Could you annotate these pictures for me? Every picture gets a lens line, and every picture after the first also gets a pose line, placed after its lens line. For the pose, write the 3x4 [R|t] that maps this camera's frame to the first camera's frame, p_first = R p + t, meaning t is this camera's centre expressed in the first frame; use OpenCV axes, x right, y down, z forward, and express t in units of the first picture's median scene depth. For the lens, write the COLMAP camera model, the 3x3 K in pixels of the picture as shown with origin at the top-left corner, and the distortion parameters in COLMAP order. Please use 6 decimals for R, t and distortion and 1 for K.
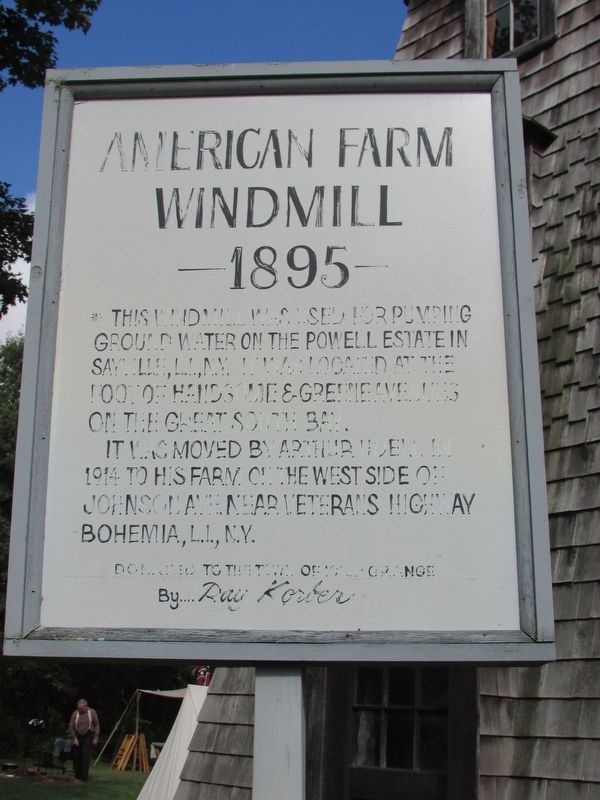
lens RADIAL K [[1221.2, 0, 298.7], [0, 1221.2, 400.5], [0, 0, 1]] dist [-0.093844, 0.000000]
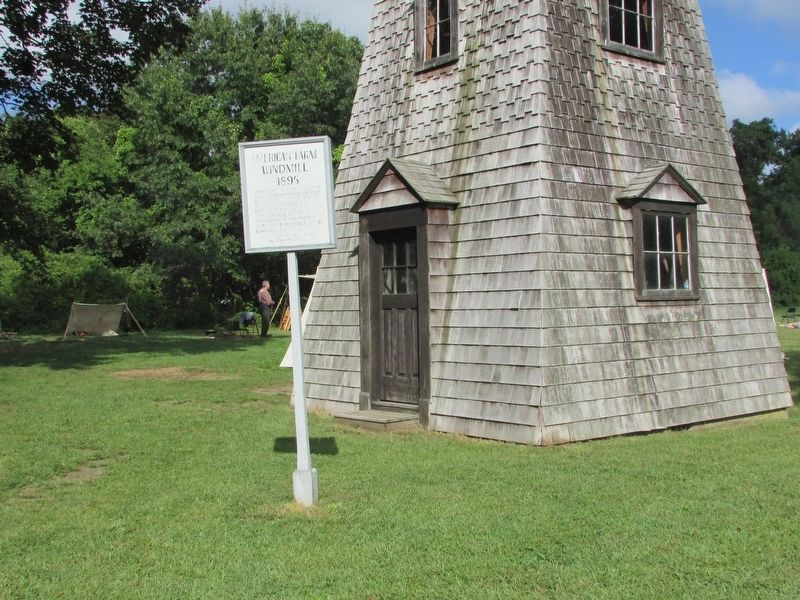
lens RADIAL K [[955.5, 0, 400.7], [0, 955.5, 298.9], [0, 0, 1]] dist [-0.003700, 0.000000]
pose [[0.997367, -0.069473, -0.020815, 0.118741], [0.072498, 0.962691, 0.260712, -0.146368], [0.001926, -0.261534, 0.965192, -0.709473]]
